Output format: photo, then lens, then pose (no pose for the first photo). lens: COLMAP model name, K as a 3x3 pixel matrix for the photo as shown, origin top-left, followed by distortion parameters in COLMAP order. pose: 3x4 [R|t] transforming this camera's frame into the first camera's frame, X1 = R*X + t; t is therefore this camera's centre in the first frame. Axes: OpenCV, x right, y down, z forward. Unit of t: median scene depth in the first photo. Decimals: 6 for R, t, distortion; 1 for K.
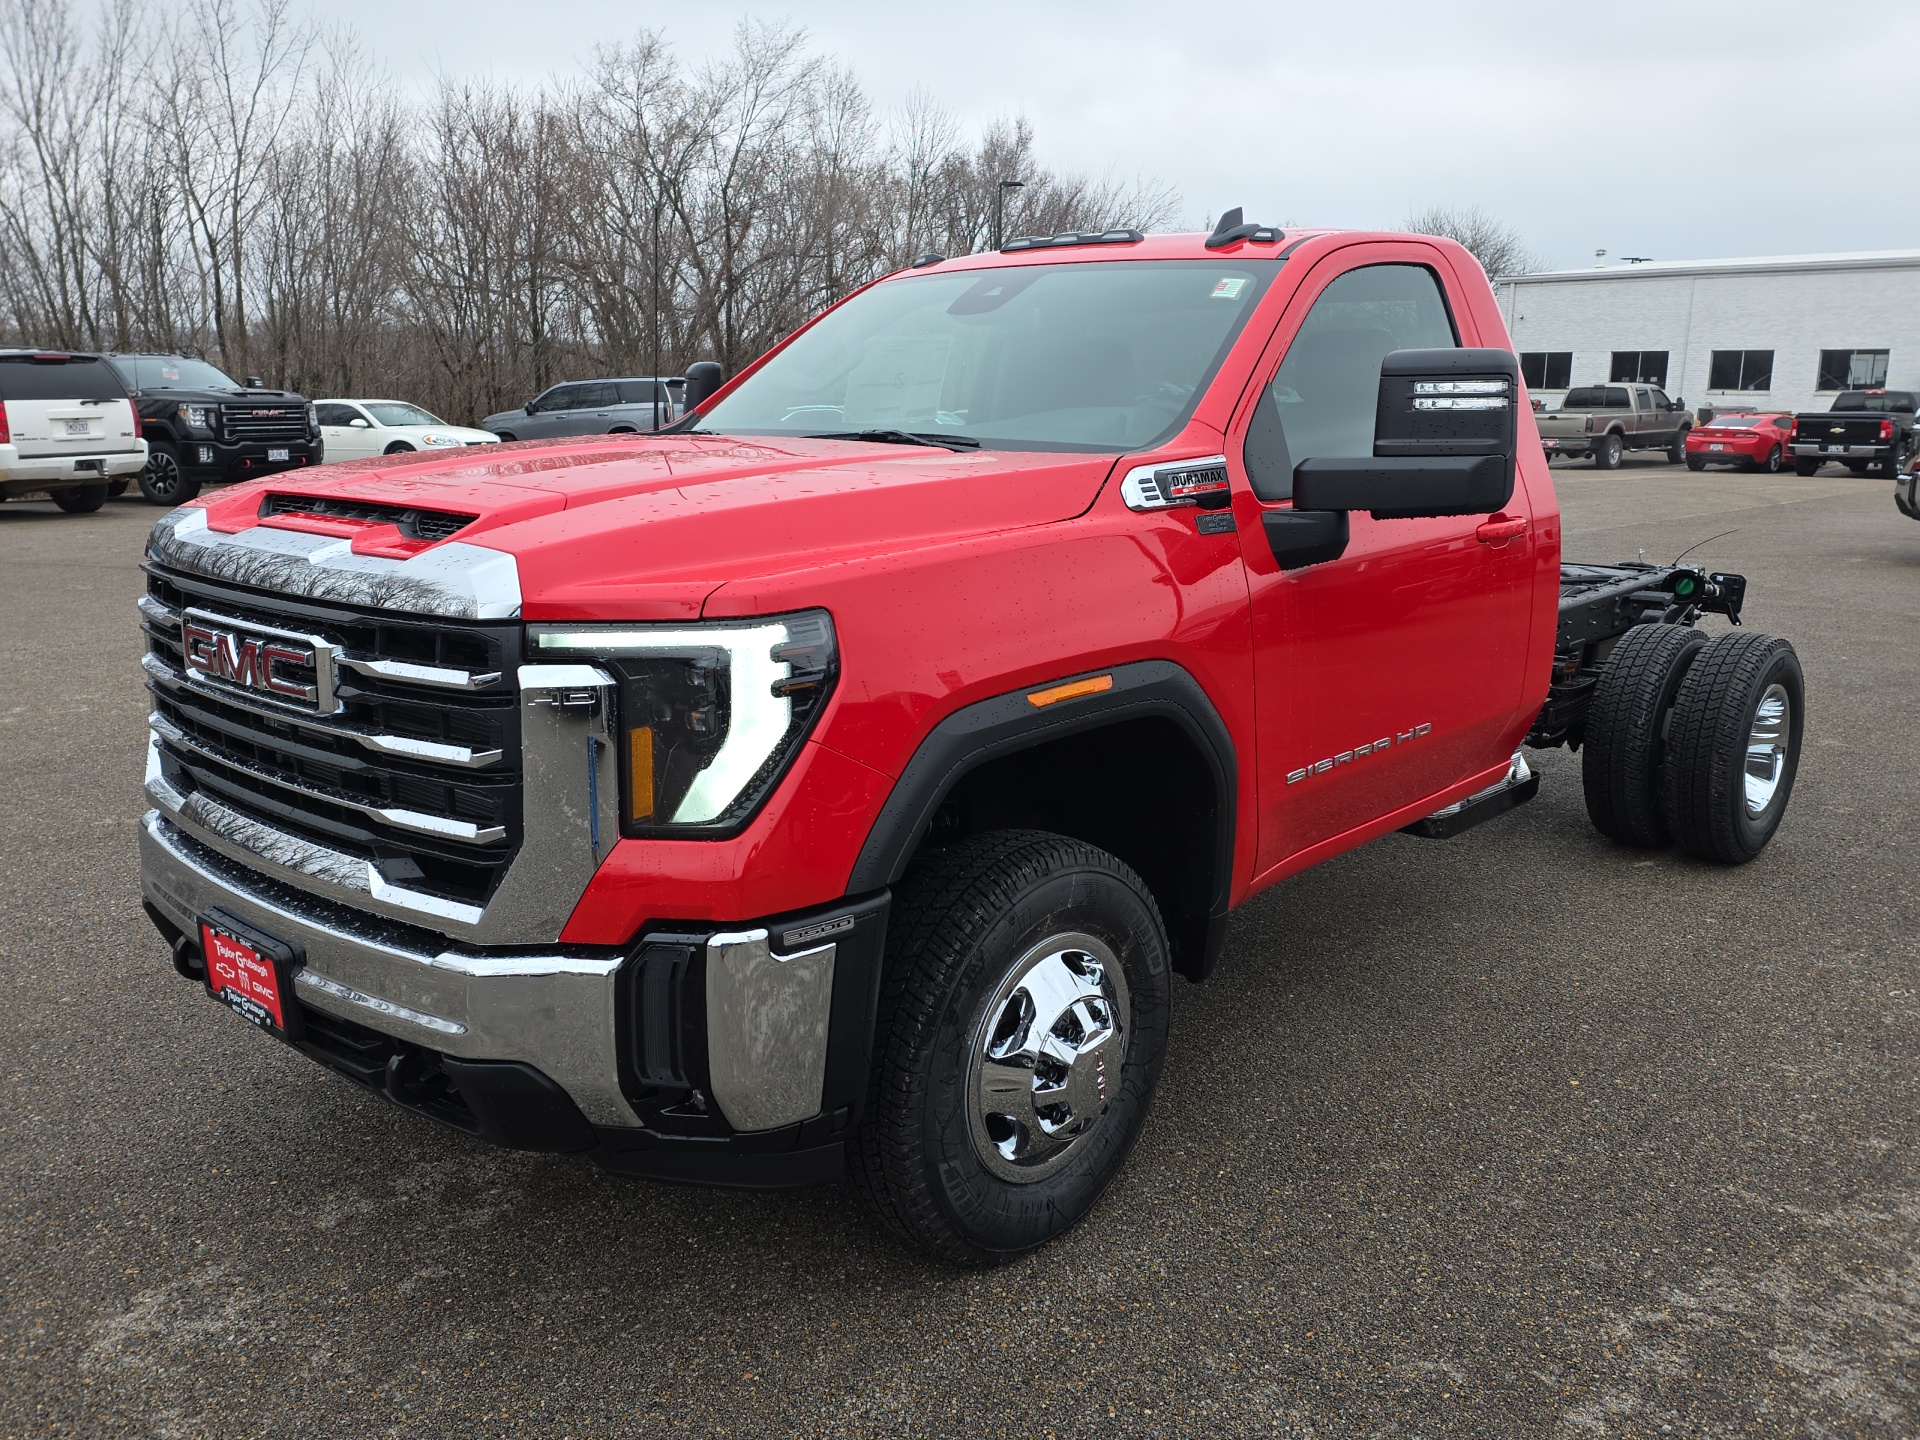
lens RADIAL K [[1566.9, 0, 956.4], [0, 1566.9, 712.6], [0, 0, 1]] dist [0.089168, -0.096439]
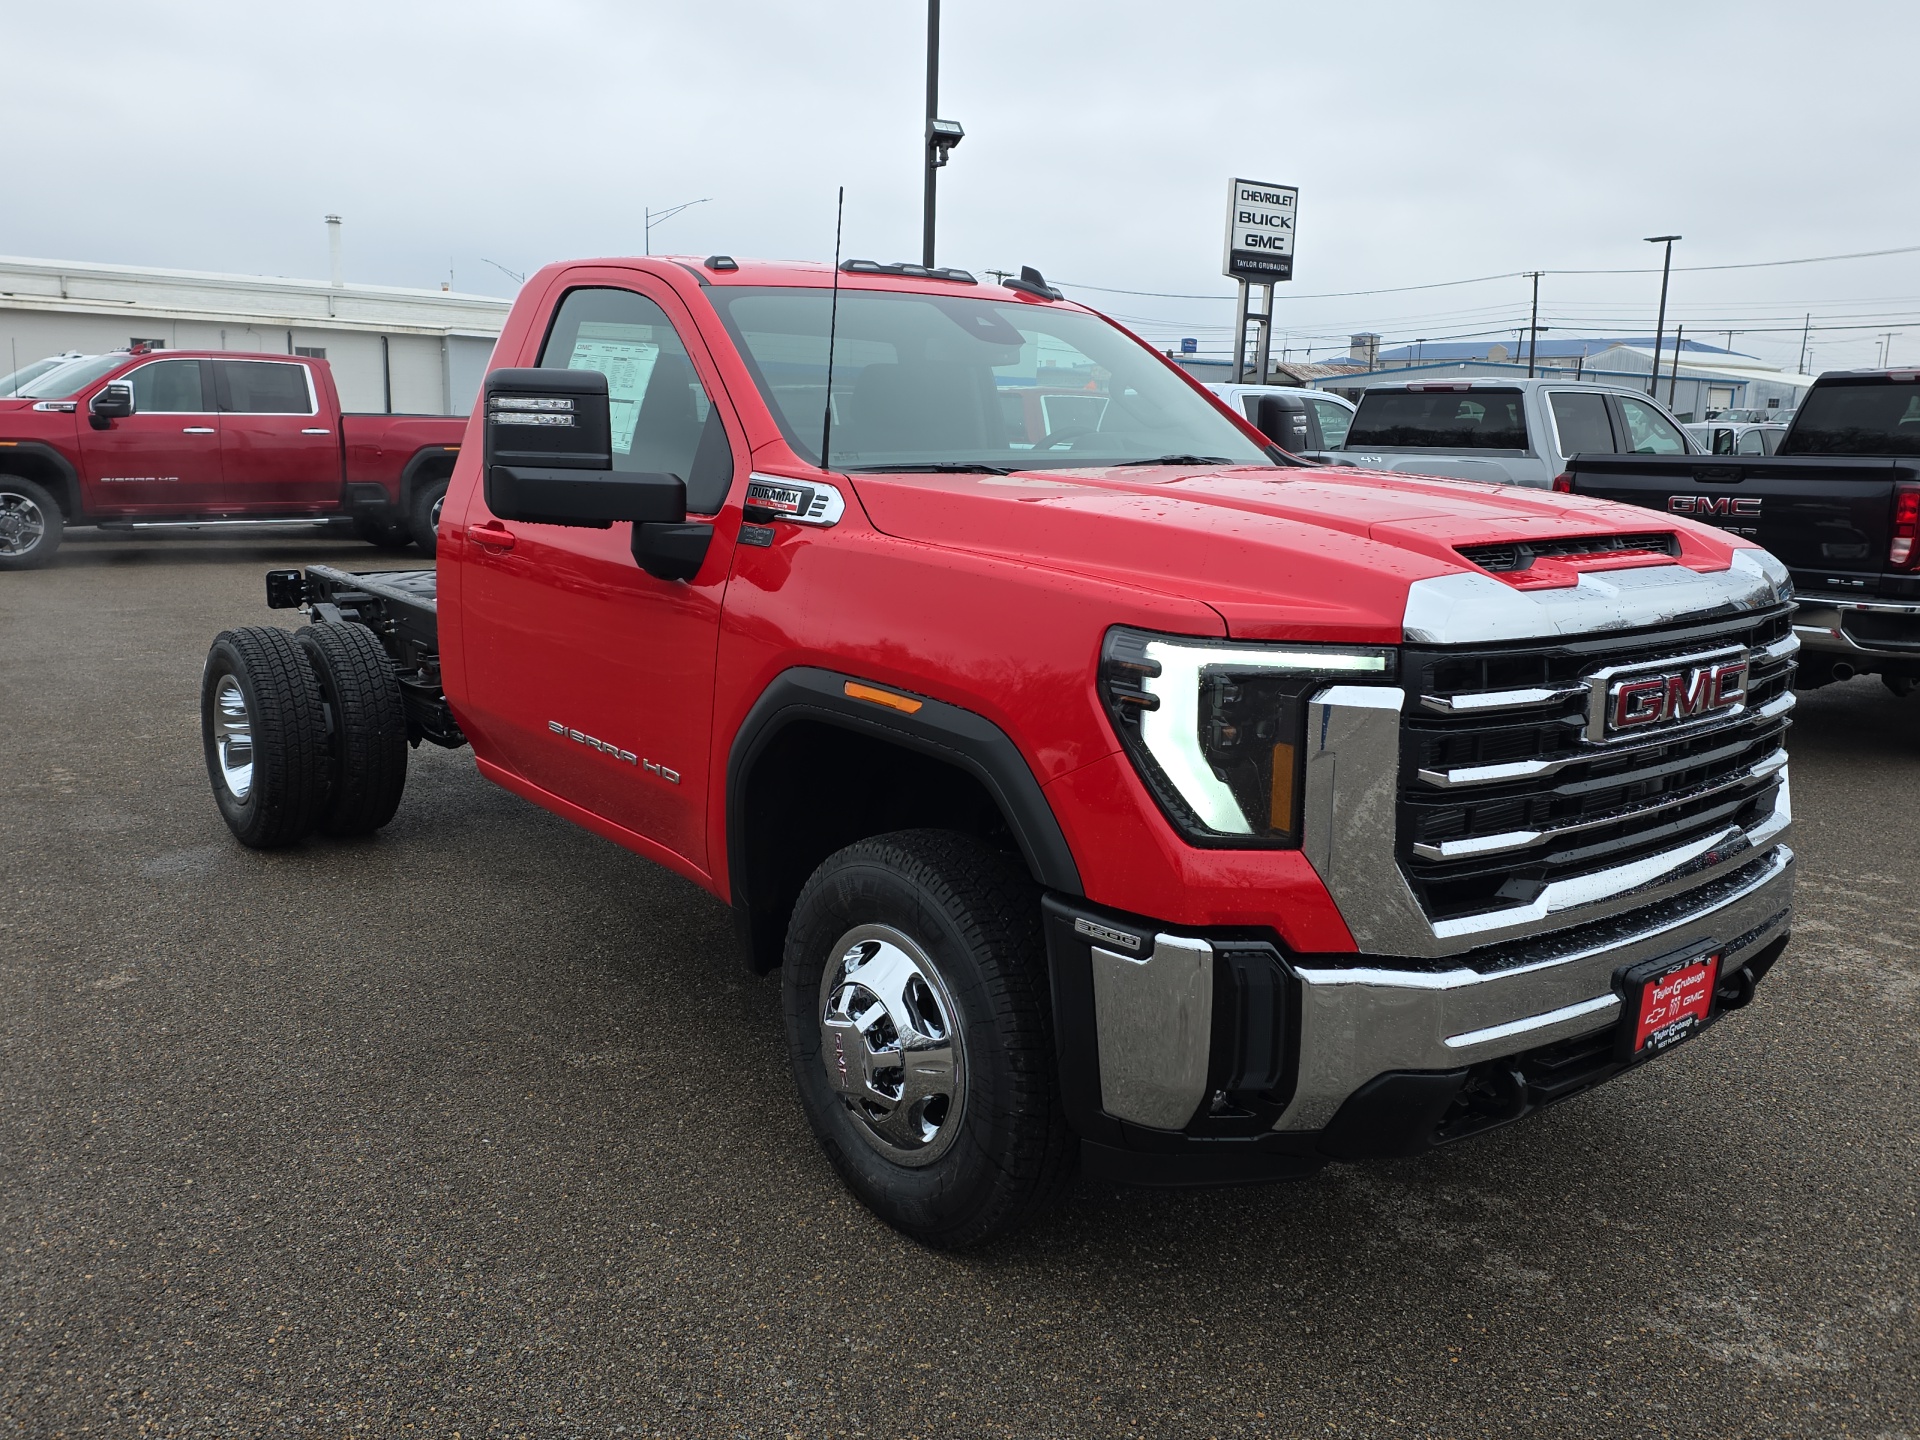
lens RADIAL K [[1566.9, 0, 955.5], [0, 1566.9, 720.0], [0, 0, 1]] dist [0.089168, -0.096439]
pose [[0.137274, -0.191381, 0.971869, -1.421533], [0.182317, 0.969276, 0.165118, -0.255414], [-0.973610, 0.154522, 0.167948, 1.206168]]
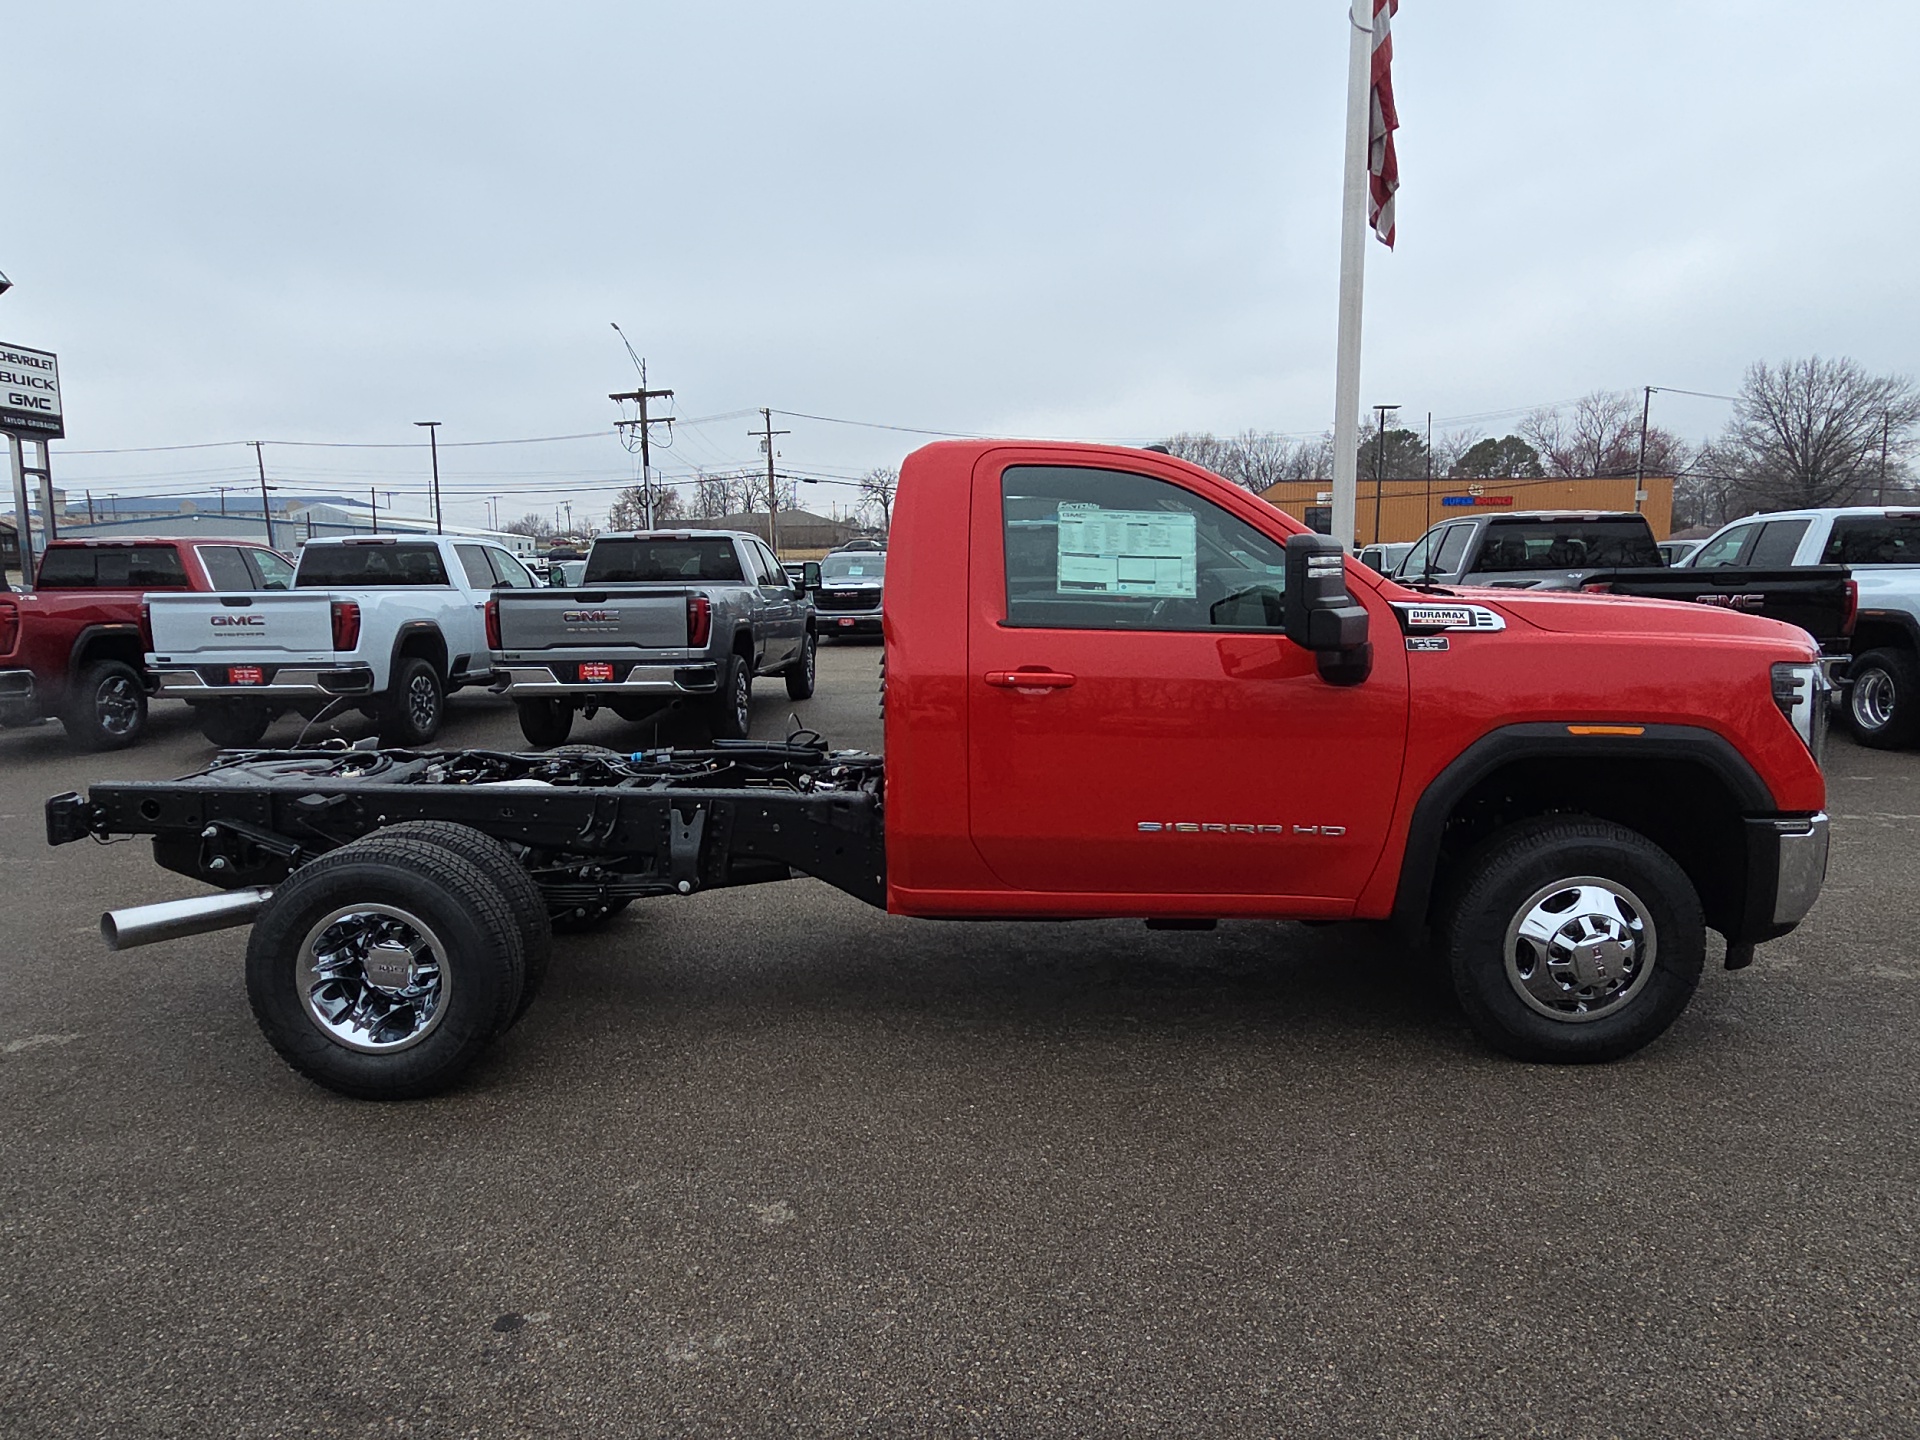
lens RADIAL K [[1248.2, 0, 945.4], [0, 1248.2, 724.5], [0, 0, 1]] dist [0.002933, 0.001794]
pose [[-0.666721, -0.095973, 0.739102, -0.947821], [0.160241, 0.950025, 0.267910, -0.577418], [-0.727877, 0.297056, -0.618023, 2.726891]]
